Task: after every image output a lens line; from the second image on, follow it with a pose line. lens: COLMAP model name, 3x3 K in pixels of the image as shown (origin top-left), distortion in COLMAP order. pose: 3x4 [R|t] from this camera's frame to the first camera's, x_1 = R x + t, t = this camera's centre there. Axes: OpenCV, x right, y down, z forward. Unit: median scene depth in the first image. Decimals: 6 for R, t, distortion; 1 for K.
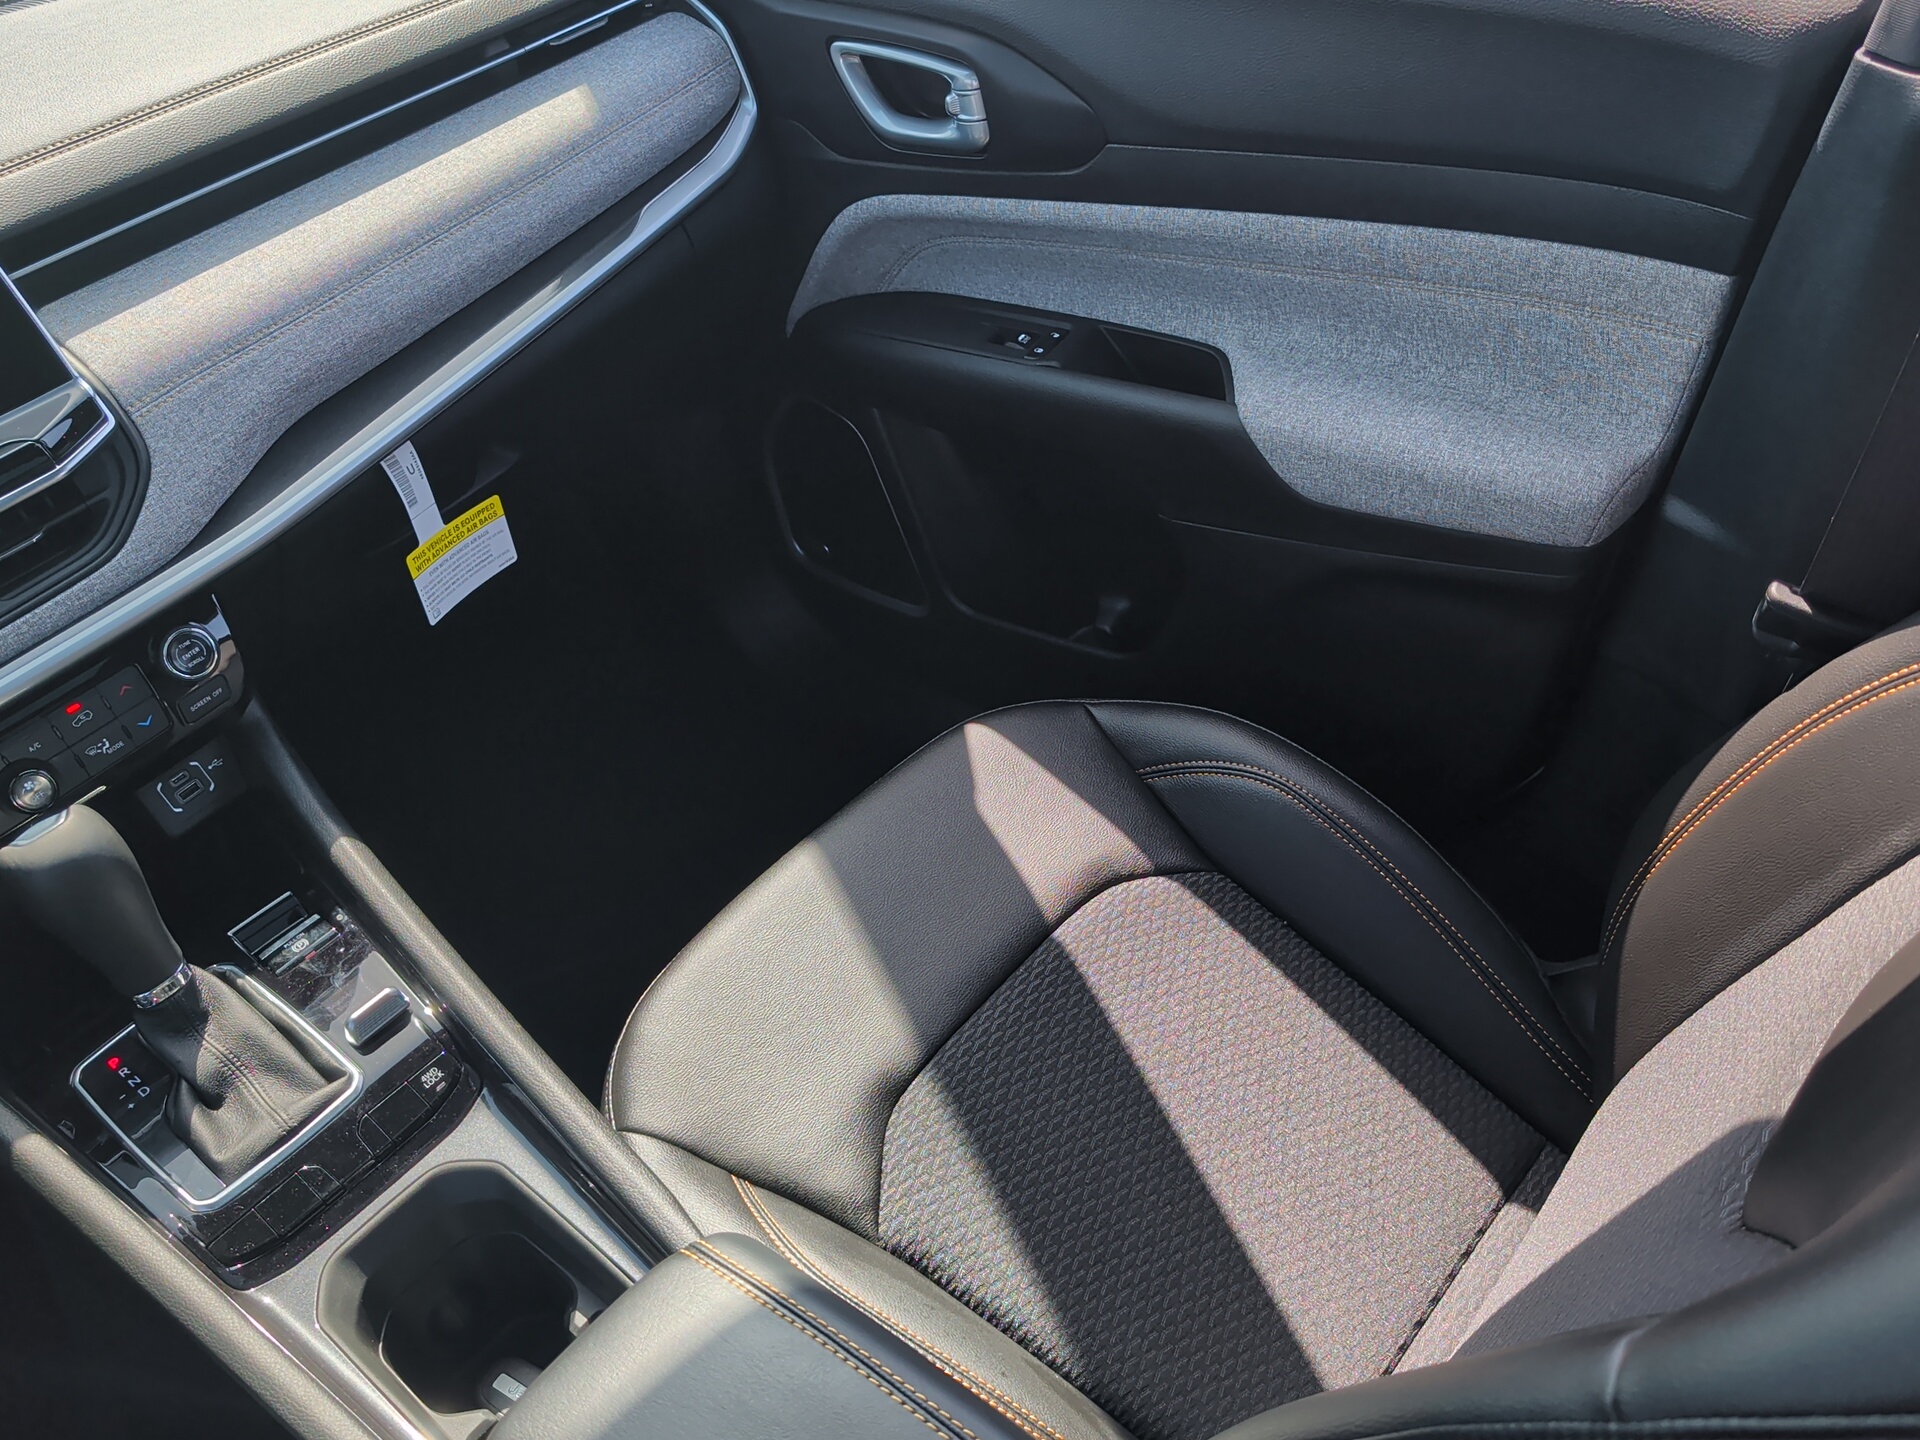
lens RADIAL K [[1623.5, 0, 959.9], [0, 1623.5, 708.8], [0, 0, 1]] dist [0.027135, -0.026524]
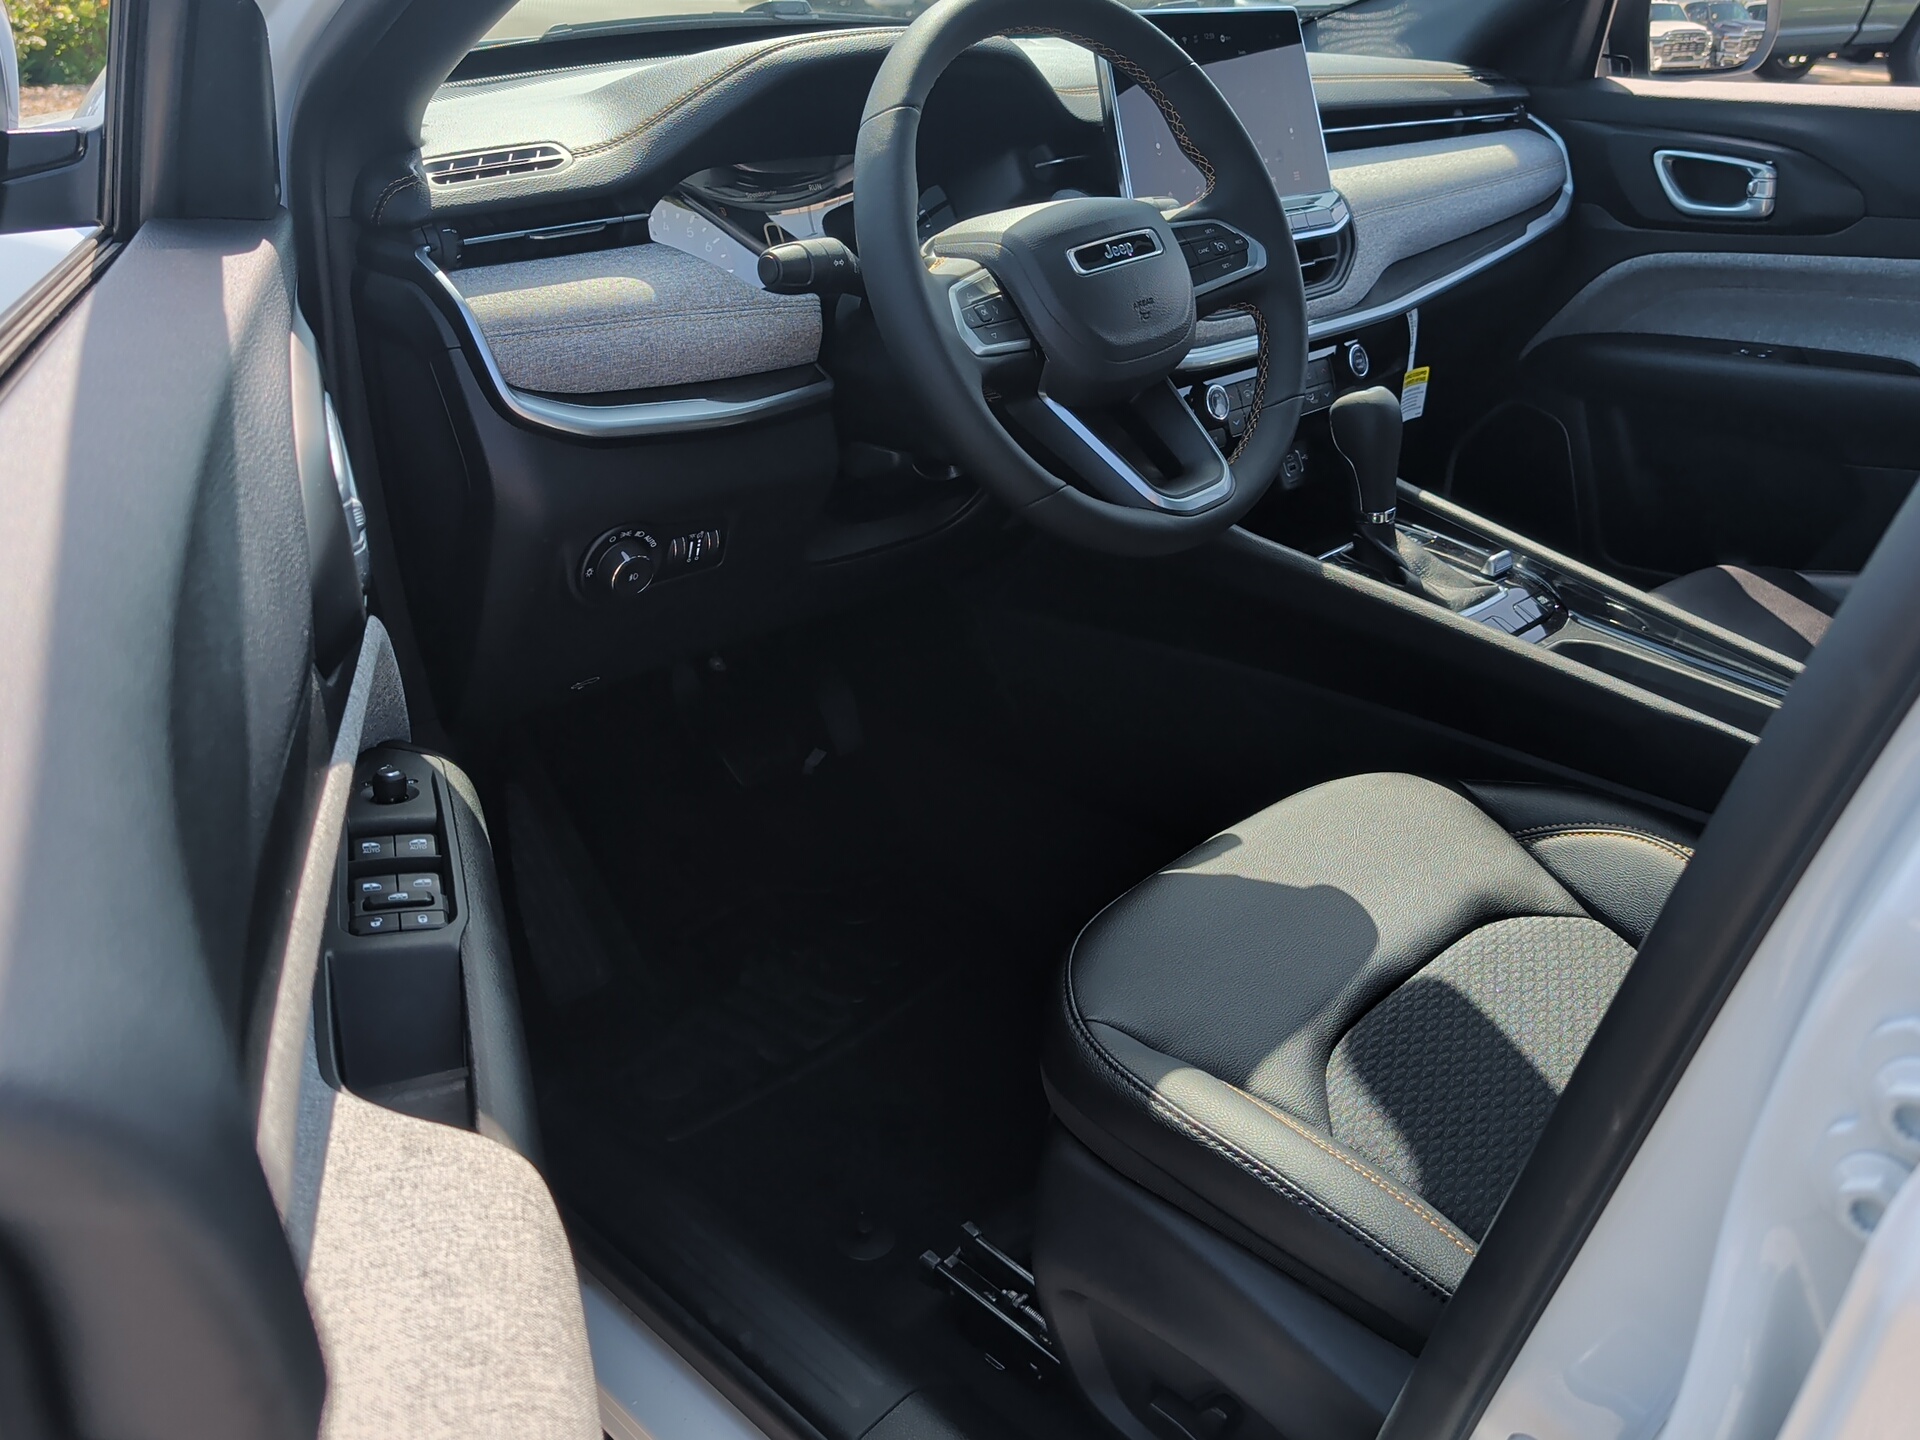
lens RADIAL K [[1623.5, 0, 953.1], [0, 1623.5, 721.8], [0, 0, 1]] dist [0.027135, -0.026524]
pose [[0.984519, 0.174637, 0.014990, -0.798257], [-0.164786, 0.951334, -0.260401, 0.756577], [-0.059736, 0.253899, 0.965384, -0.405102]]
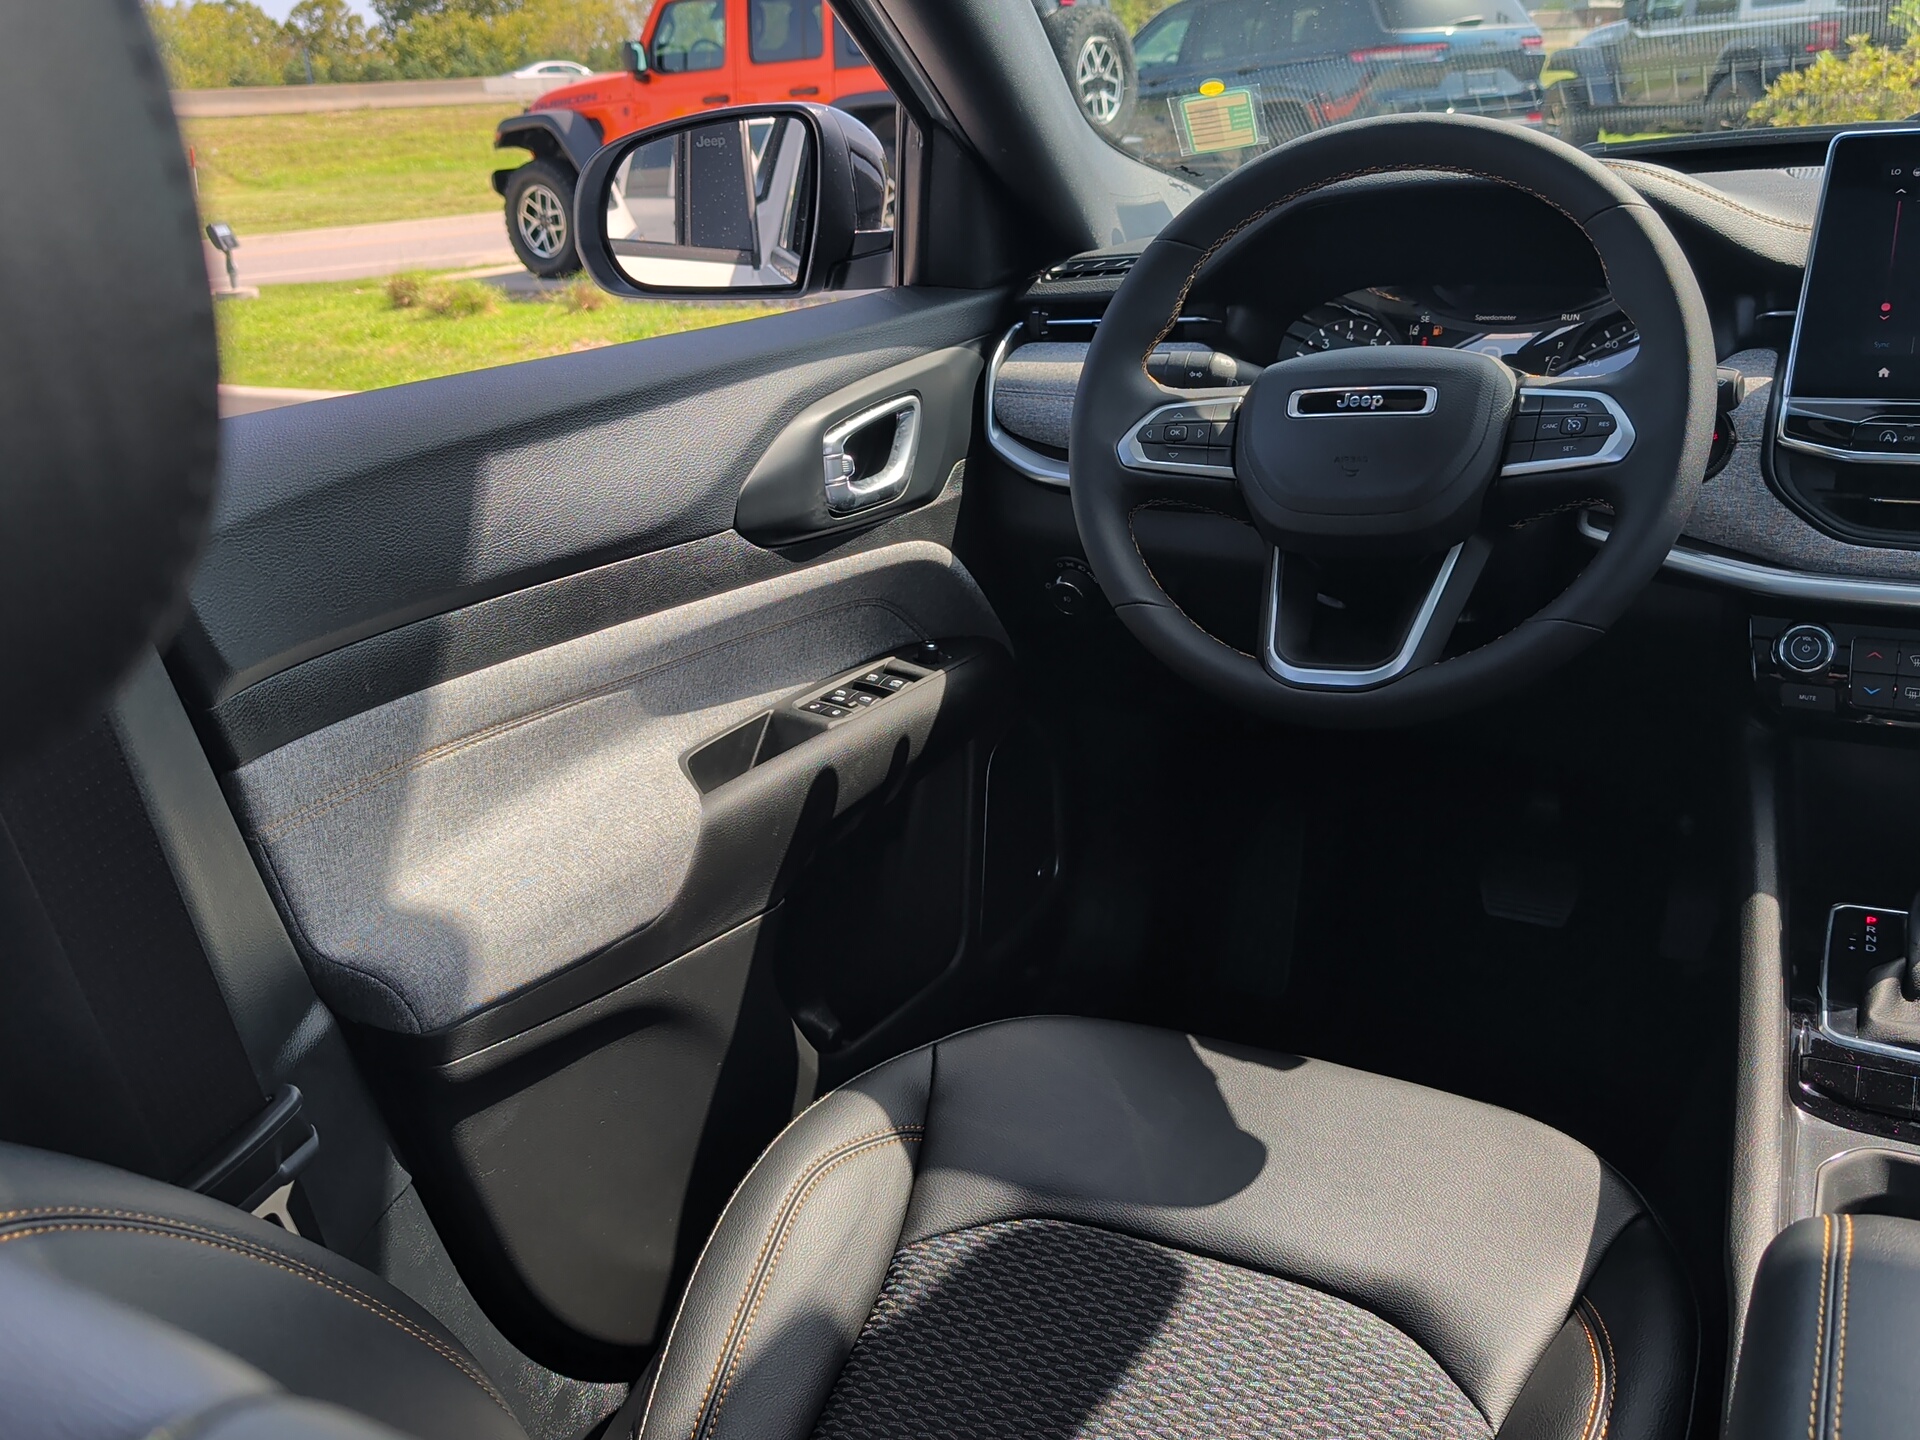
lens RADIAL K [[1623.5, 0, 964.7], [0, 1623.5, 730.4], [0, 0, 1]] dist [0.027135, -0.026524]
pose [[0.227326, 0.481268, -0.846584, 0.174292], [-0.612587, 0.746465, 0.259860, 0.191468], [0.757007, 0.459533, 0.464510, 0.000508]]
